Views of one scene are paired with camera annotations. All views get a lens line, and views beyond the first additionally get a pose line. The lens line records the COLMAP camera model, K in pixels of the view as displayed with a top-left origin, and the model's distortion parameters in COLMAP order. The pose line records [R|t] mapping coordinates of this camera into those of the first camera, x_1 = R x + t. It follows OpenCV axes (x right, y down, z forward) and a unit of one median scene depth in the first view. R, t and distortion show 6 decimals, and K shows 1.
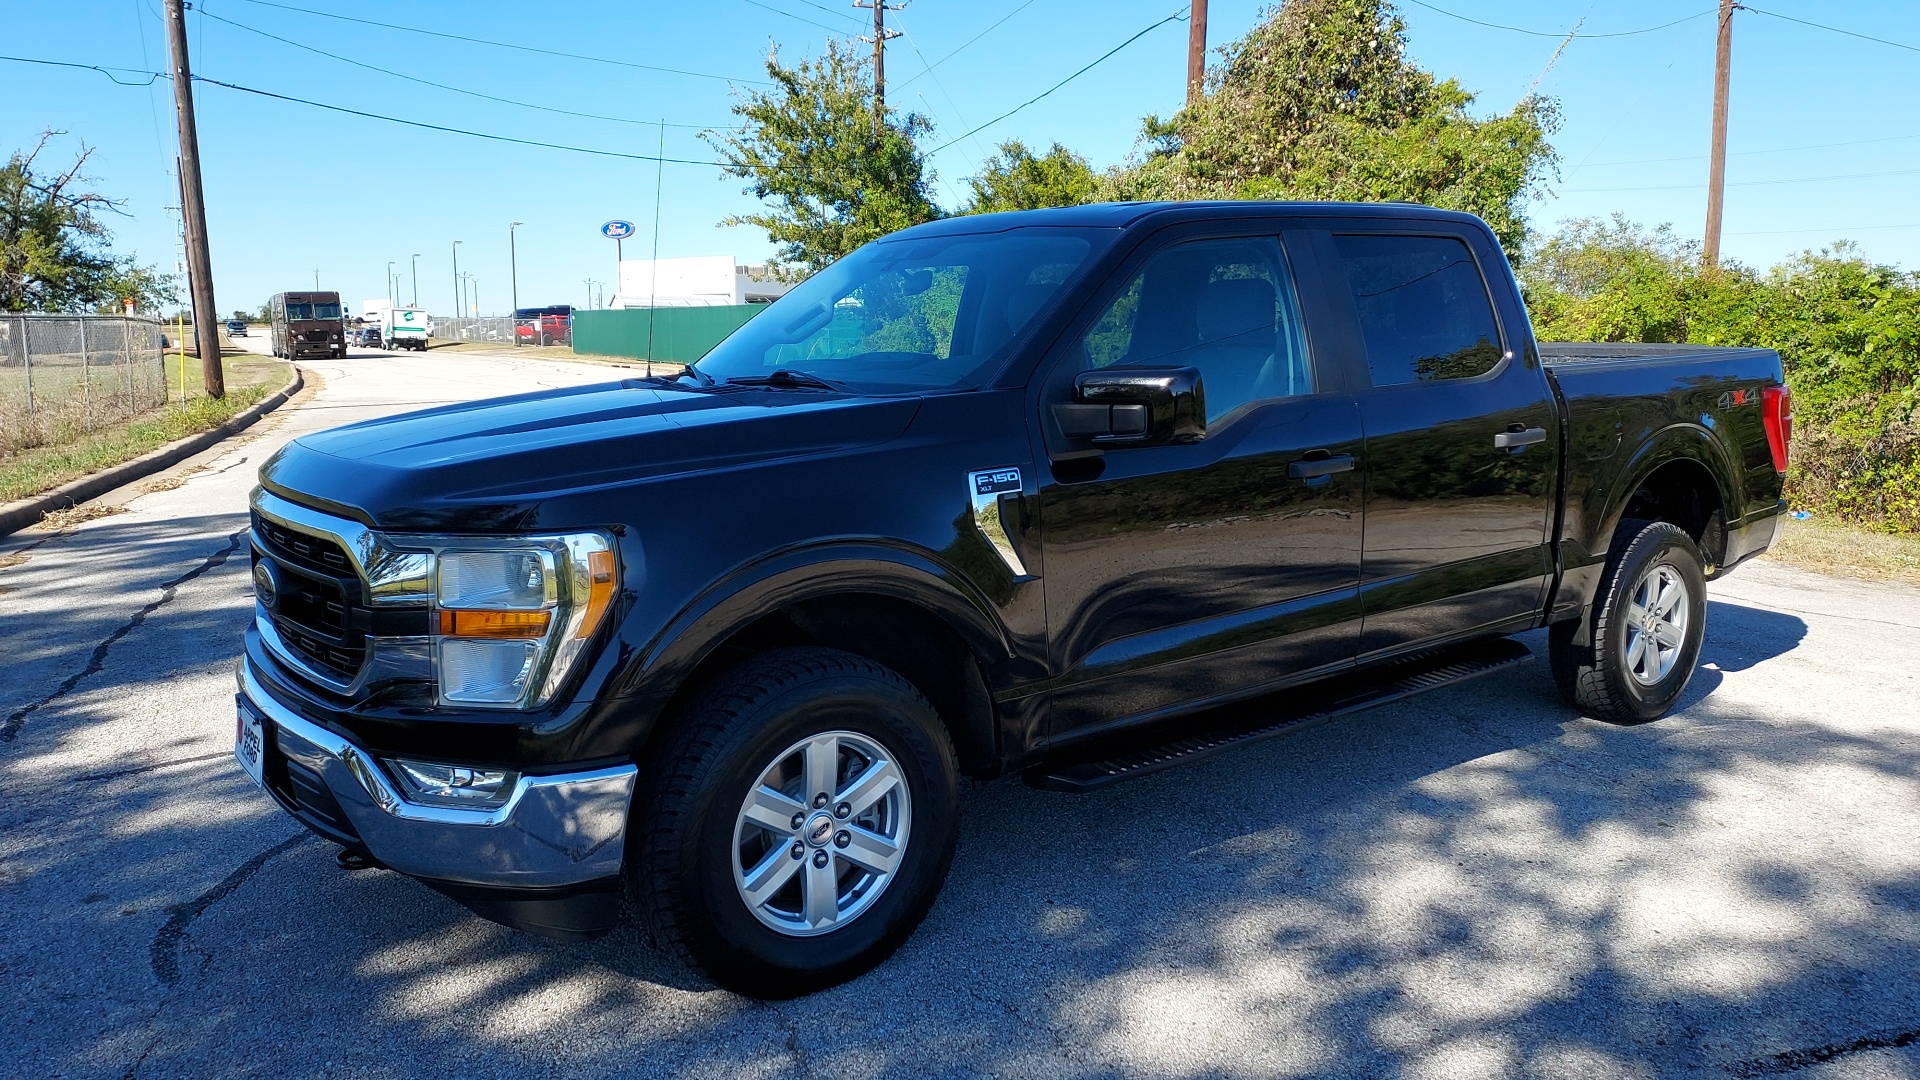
lens RADIAL K [[1354.9, 0, 960.0], [0, 1354.9, 540.0], [0, 0, 1]] dist [0.107220, -0.131909]
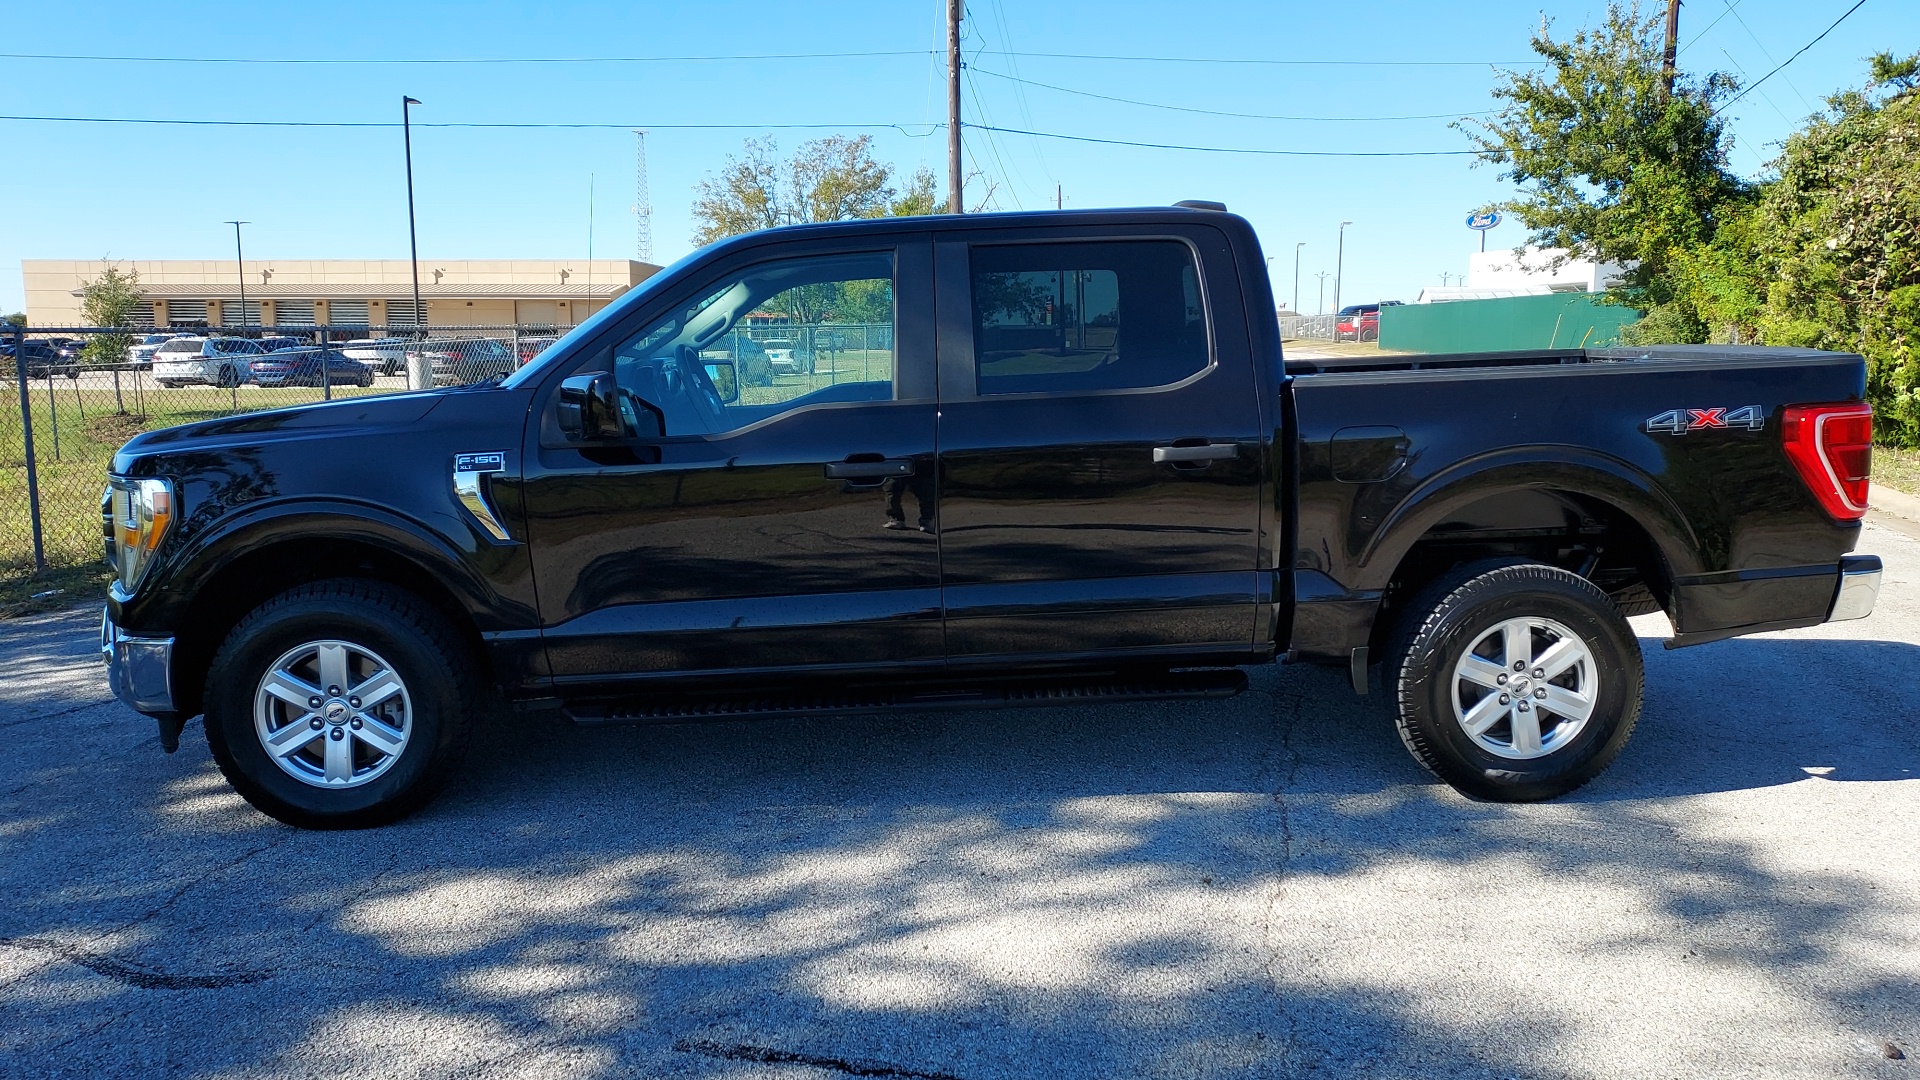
lens RADIAL K [[1355.6, 0, 968.6], [0, 1355.6, 527.2], [0, 0, 1]] dist [0.073309, -0.092772]
pose [[0.824984, 0.071877, -0.560567, 0.095594], [-0.075123, 0.997024, 0.017282, -0.003397], [0.560141, 0.027854, 0.827929, 0.018013]]
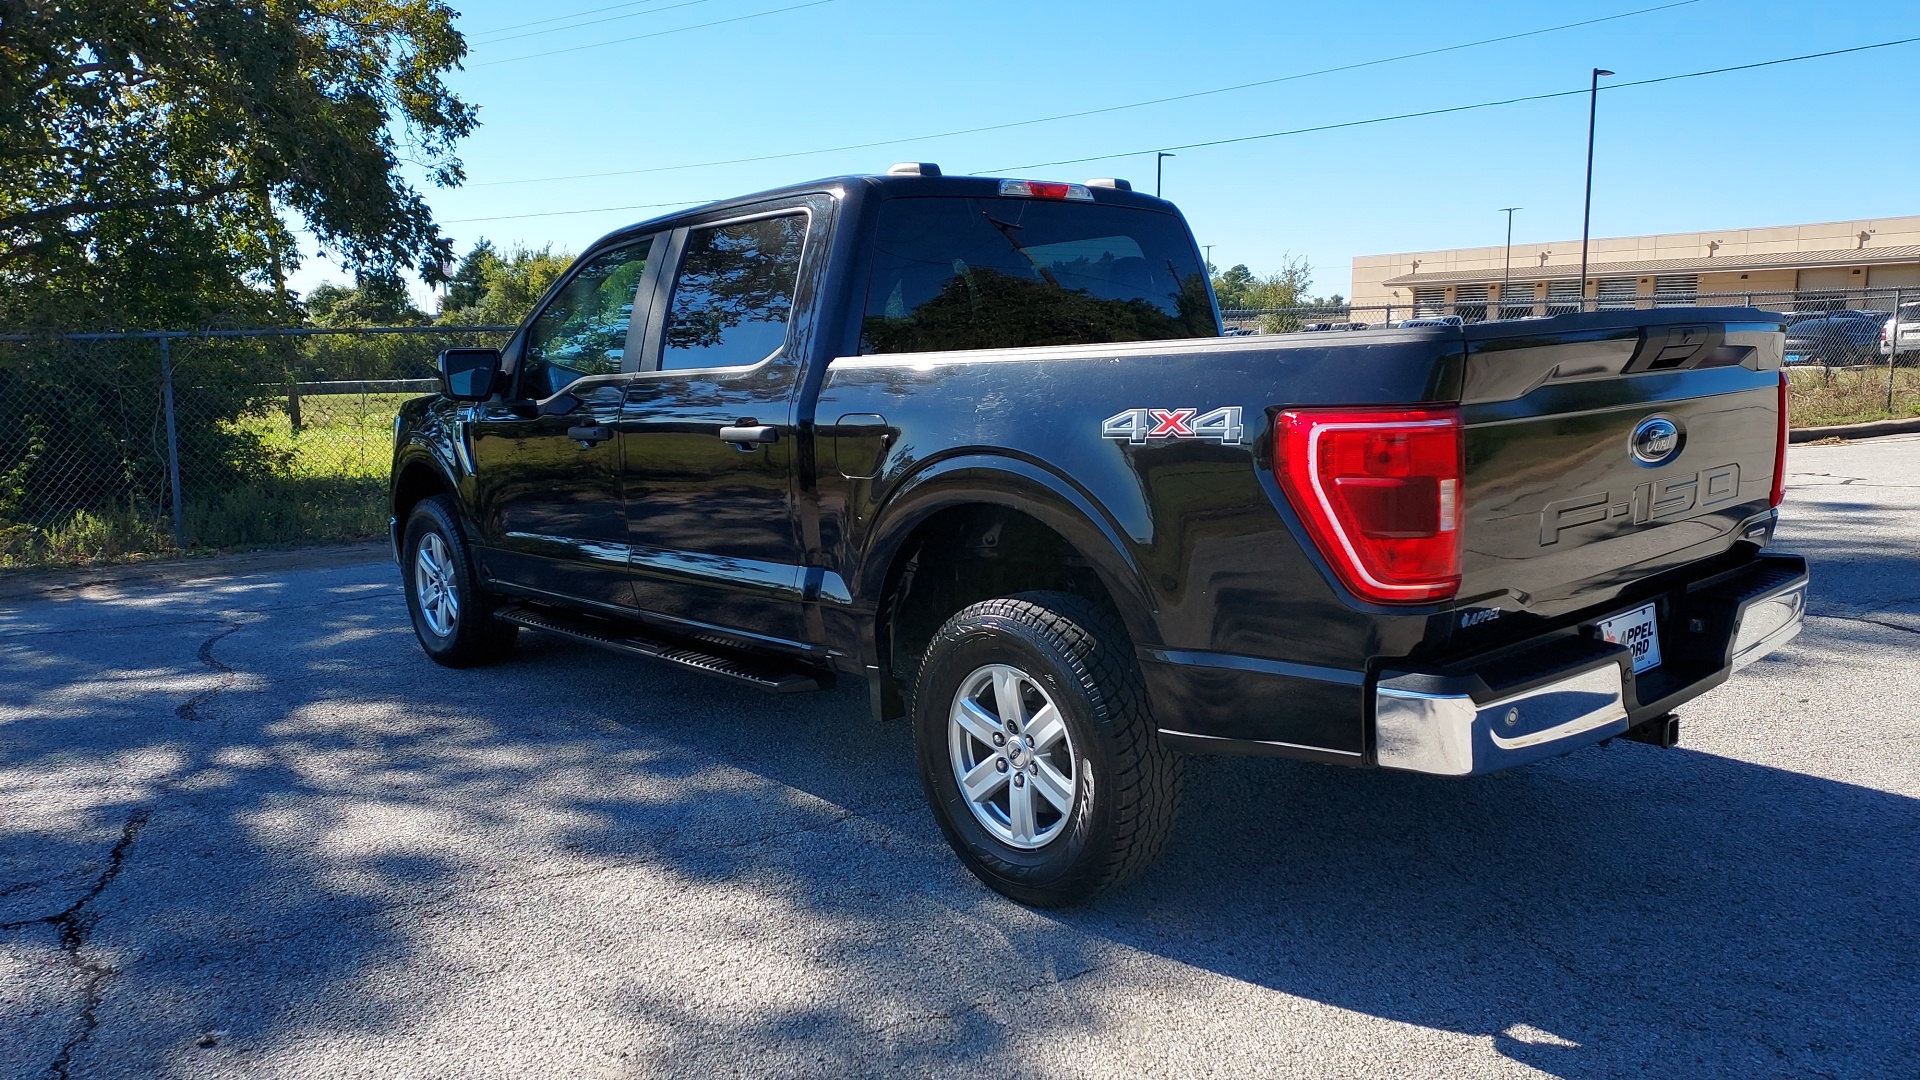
lens RADIAL K [[1355.6, 0, 968.6], [0, 1355.6, 527.2], [0, 0, 1]] dist [0.073309, -0.092772]
pose [[0.092123, 0.135896, -0.986431, 0.156676], [-0.122104, 0.984709, 0.124255, -0.017084], [0.988233, 0.109000, 0.107308, 0.124819]]
